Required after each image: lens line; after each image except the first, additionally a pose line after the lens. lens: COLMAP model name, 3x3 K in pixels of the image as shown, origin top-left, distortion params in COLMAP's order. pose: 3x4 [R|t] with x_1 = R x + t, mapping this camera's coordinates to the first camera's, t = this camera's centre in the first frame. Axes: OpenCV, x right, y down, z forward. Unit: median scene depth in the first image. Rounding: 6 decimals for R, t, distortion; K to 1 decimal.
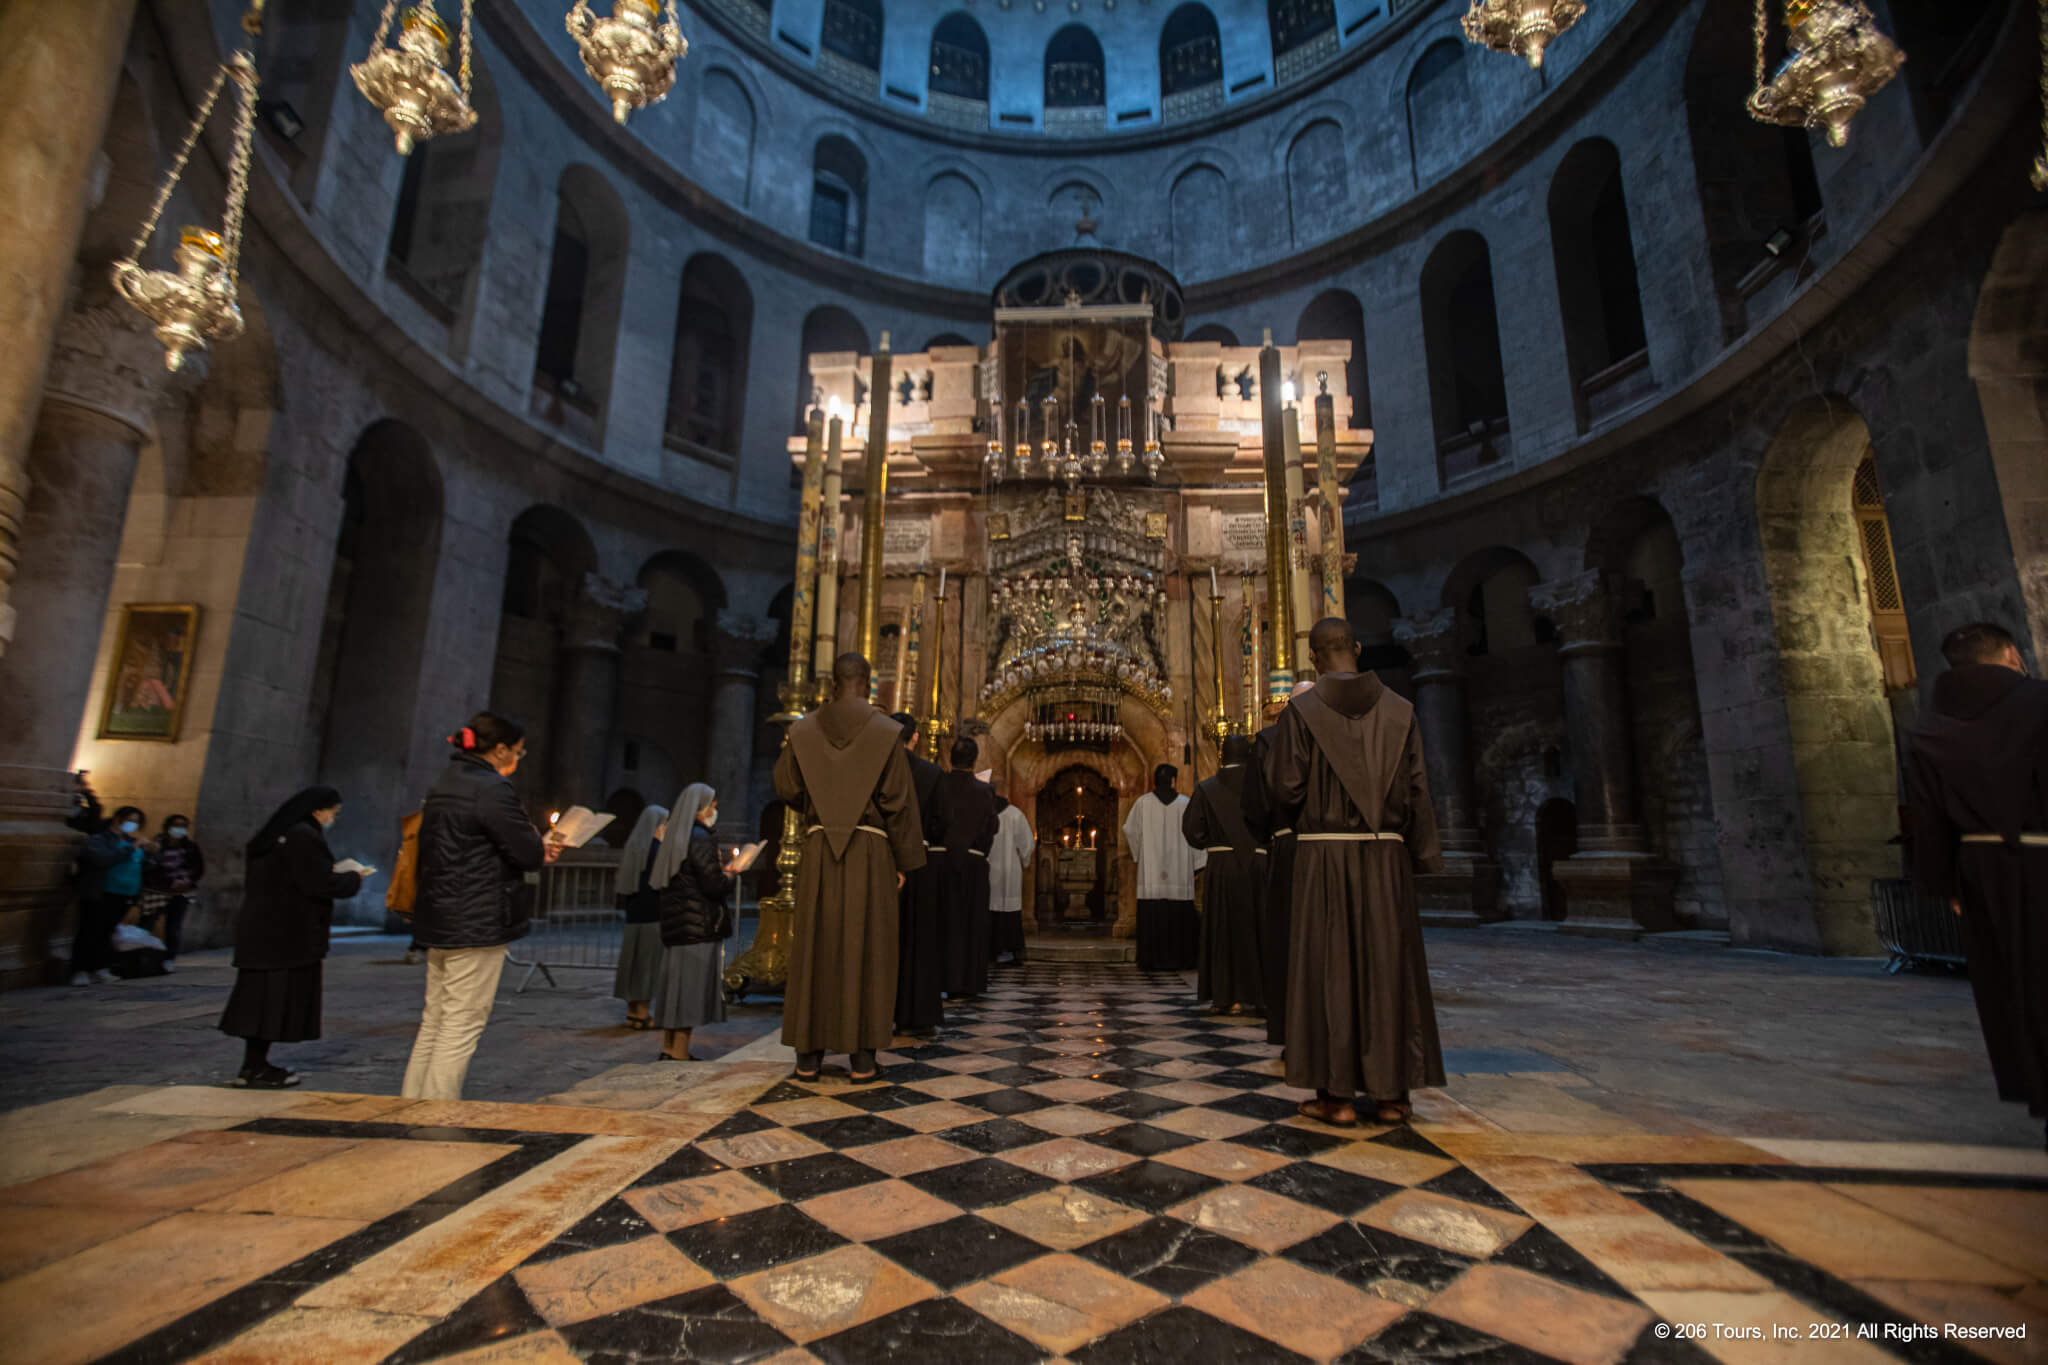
lens RADIAL K [[987.8, 0, 1019.6], [0, 987.8, 638.2], [0, 0, 1]] dist [-0.028673, -0.000110]
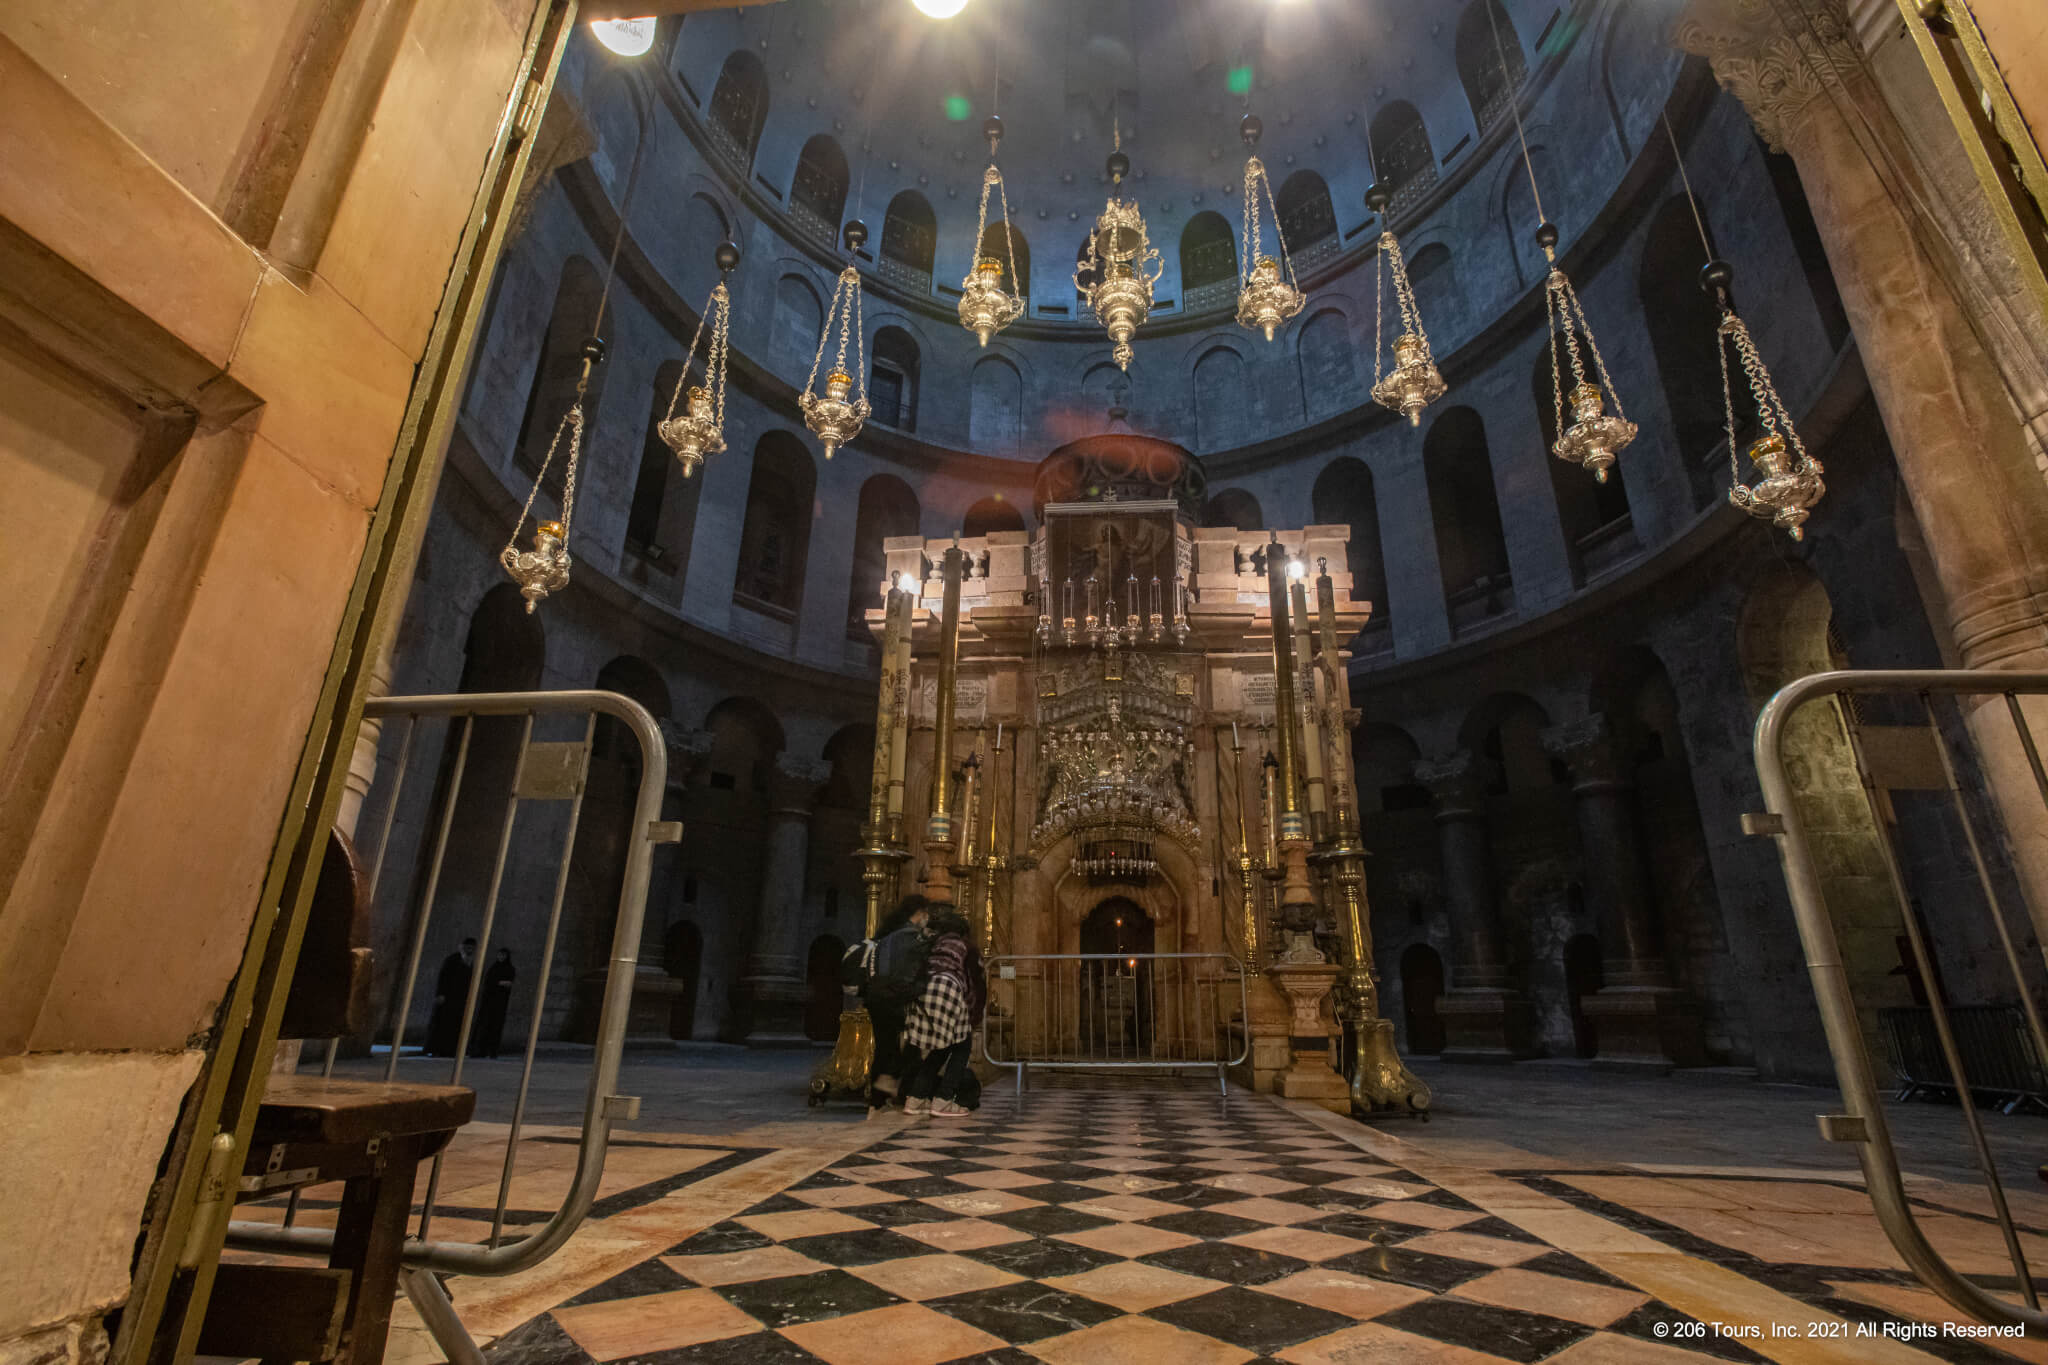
lens RADIAL K [[968.4, 0, 1027.4], [0, 968.4, 659.4], [0, 0, 1]] dist [-0.044852, 0.000940]
pose [[0.999646, -0.002097, -0.026524, -0.014113], [-0.001115, 0.992713, -0.120496, -0.007617], [0.026583, 0.120482, 0.992359, -0.122708]]
